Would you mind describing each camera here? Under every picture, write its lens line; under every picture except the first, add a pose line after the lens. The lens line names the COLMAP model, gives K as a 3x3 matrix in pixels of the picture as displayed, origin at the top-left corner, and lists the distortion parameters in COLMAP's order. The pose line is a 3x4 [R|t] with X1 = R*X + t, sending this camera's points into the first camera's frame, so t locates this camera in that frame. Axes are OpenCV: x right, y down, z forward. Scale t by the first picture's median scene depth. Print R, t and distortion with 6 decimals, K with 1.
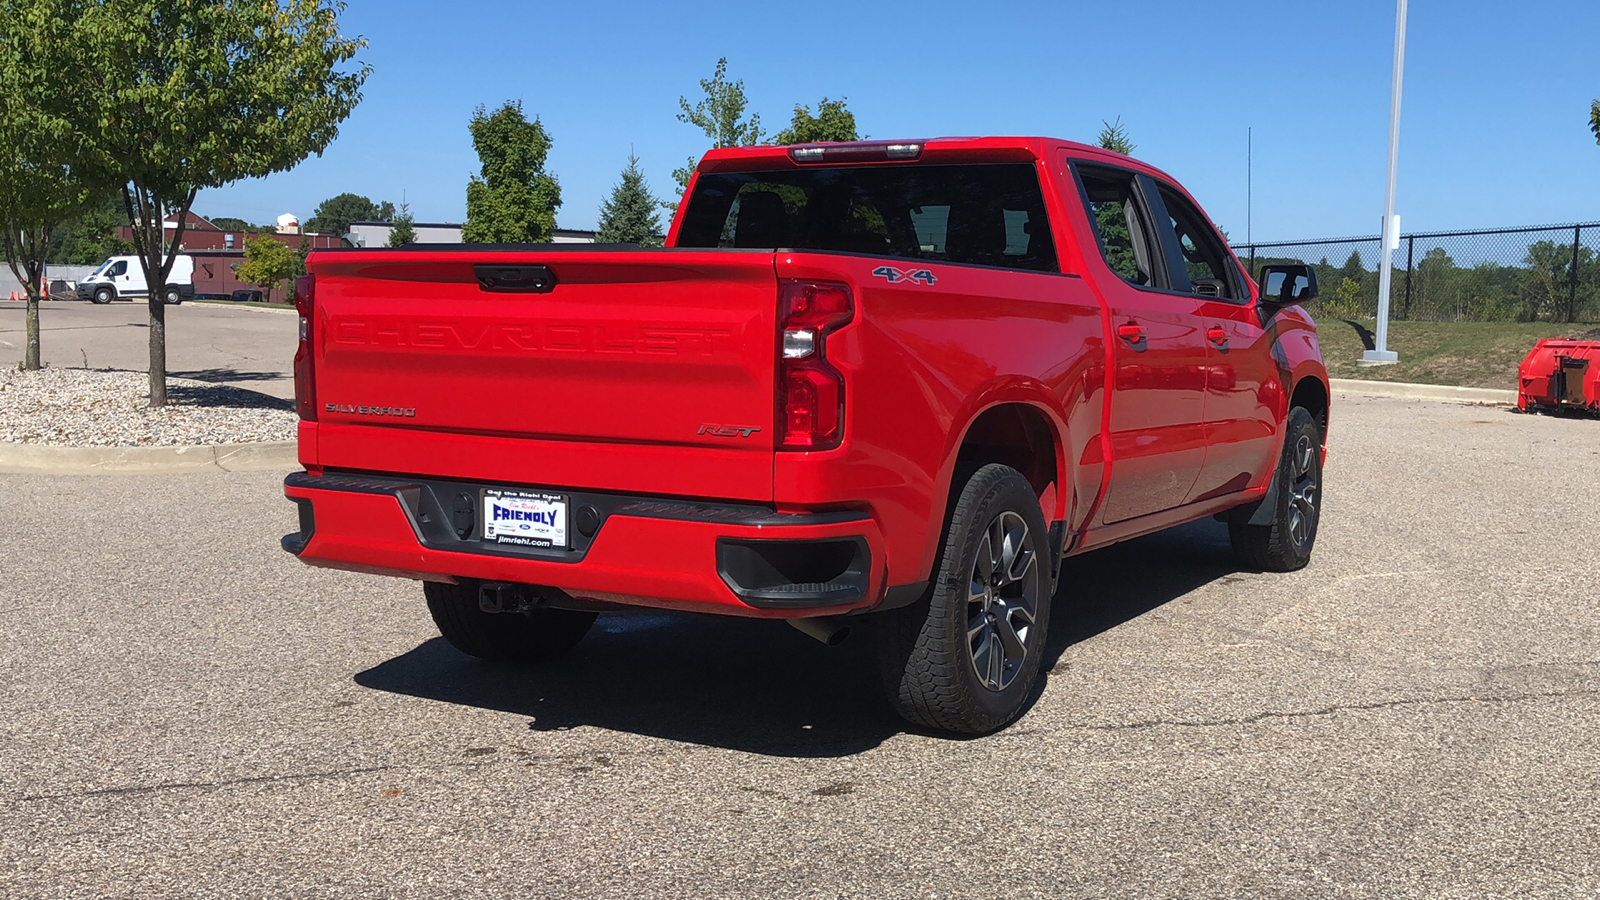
lens RADIAL K [[1707.2, 0, 790.5], [0, 1707.2, 472.0], [0, 0, 1]] dist [0.042114, 0.000000]
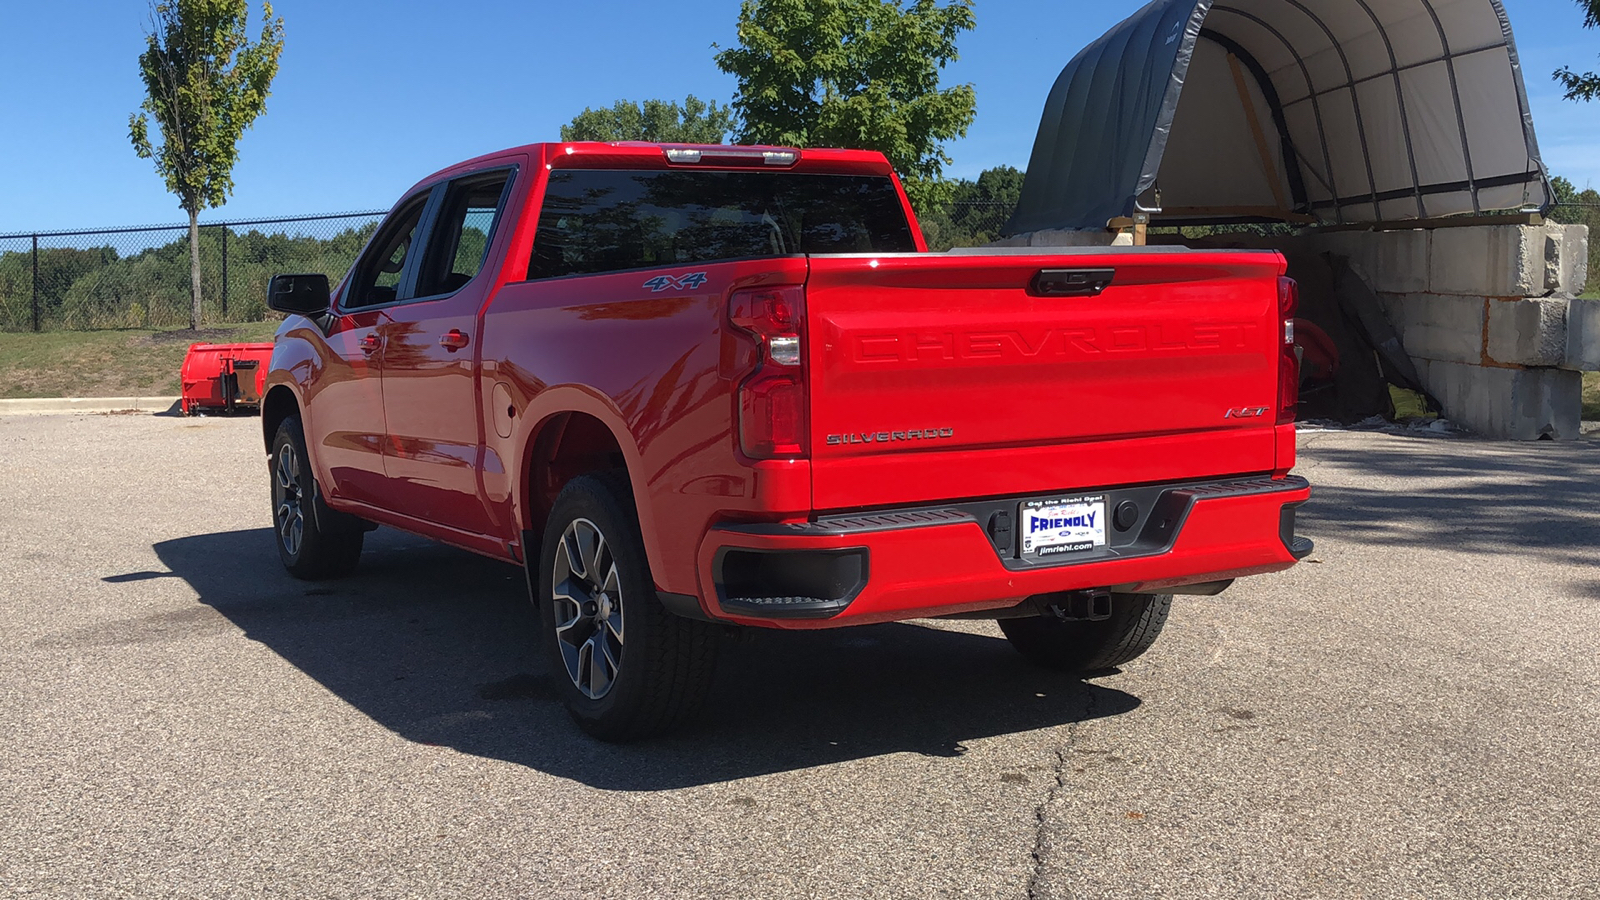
lens RADIAL K [[1707.2, 0, 795.3], [0, 1707.2, 461.1], [0, 0, 1]] dist [0.042114, 0.000000]
pose [[0.510619, -0.104259, 0.853462, -1.066099], [0.114307, 0.992041, 0.052799, -0.078798], [-0.852175, 0.070596, 0.518473, 0.611834]]
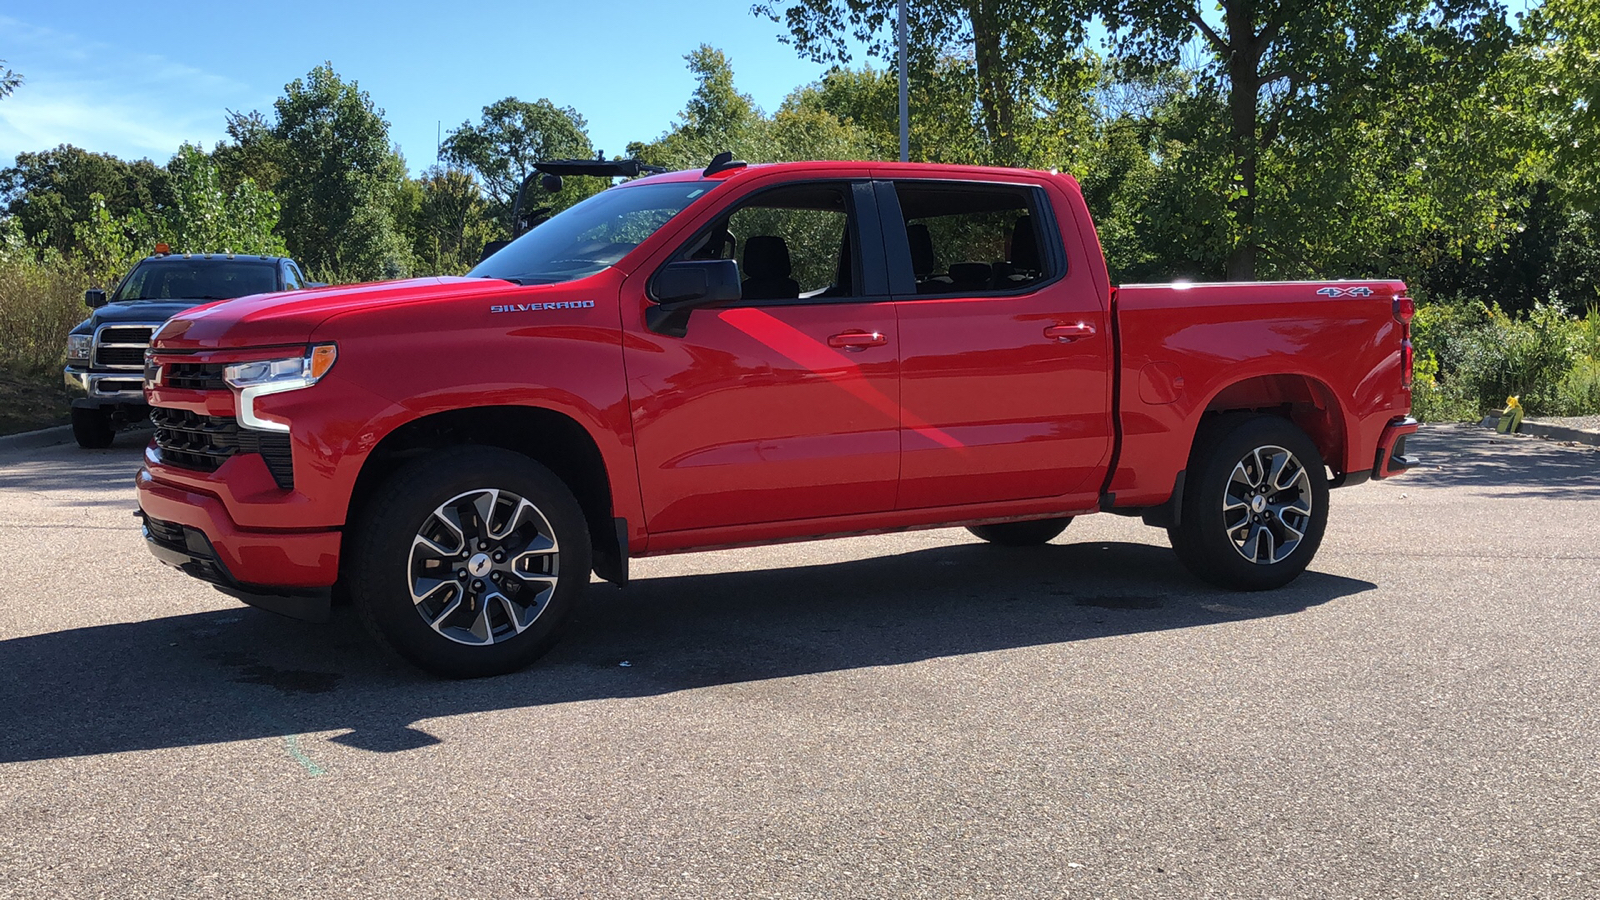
lens RADIAL K [[1707.2, 0, 797.7], [0, 1707.2, 458.6], [0, 0, 1]] dist [0.042114, 0.000000]
pose [[-0.867040, -0.056862, 0.494983, -0.639144], [0.037313, 0.983266, 0.178315, -0.297511], [-0.496839, 0.173075, -0.850409, 2.901823]]
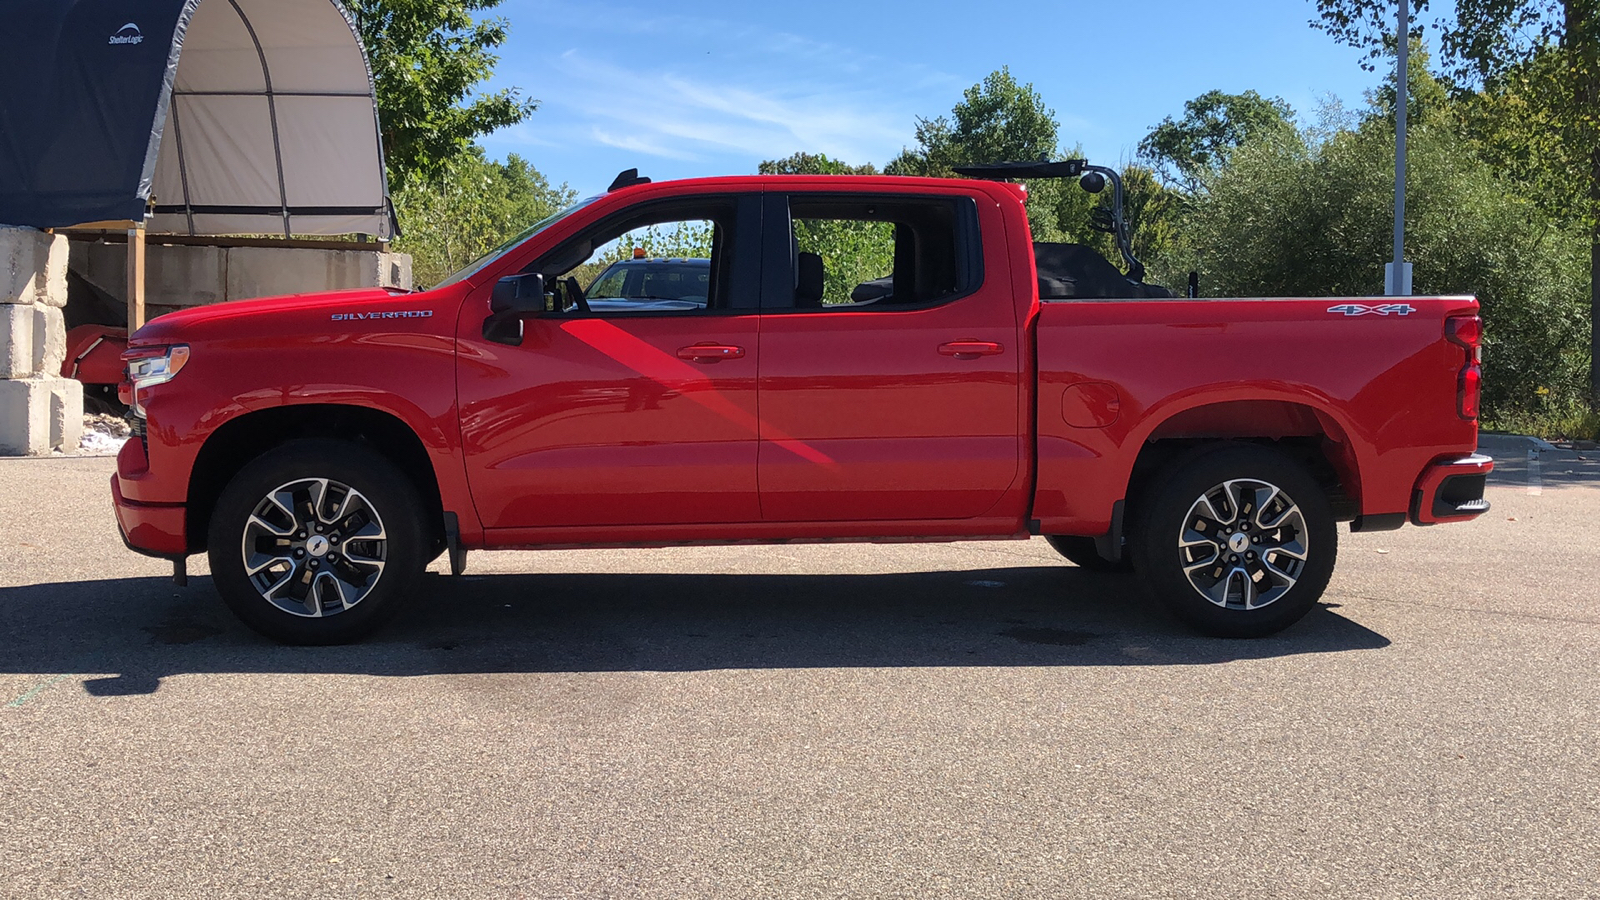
lens RADIAL K [[1707.2, 0, 789.4], [0, 1707.2, 455.7], [0, 0, 1]] dist [0.042114, 0.000000]
pose [[-0.581345, -0.093763, 0.808237, -1.181485], [0.060799, 0.985555, 0.158065, -0.278301], [-0.811382, 0.141030, -0.567247, 2.439209]]
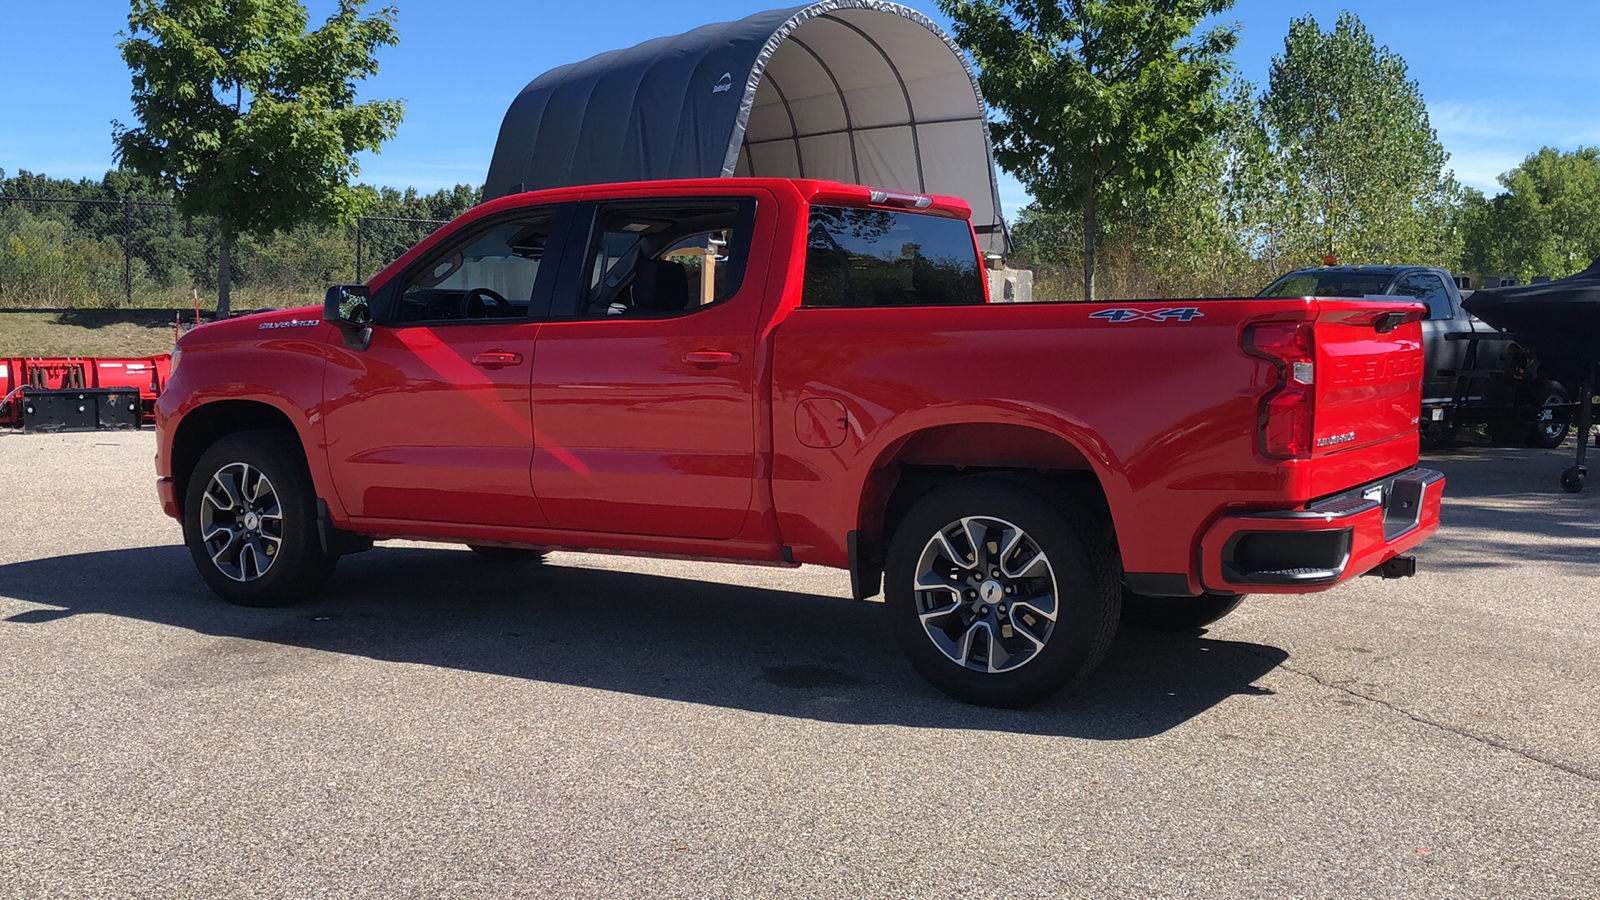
lens RADIAL K [[1707.2, 0, 803.0], [0, 1707.2, 445.8], [0, 0, 1]] dist [0.042114, 0.000000]
pose [[0.024044, -0.092621, 0.995411, -1.450522], [0.094704, 0.991432, 0.089963, -0.176014], [-0.995215, 0.092107, 0.032610, 1.372303]]
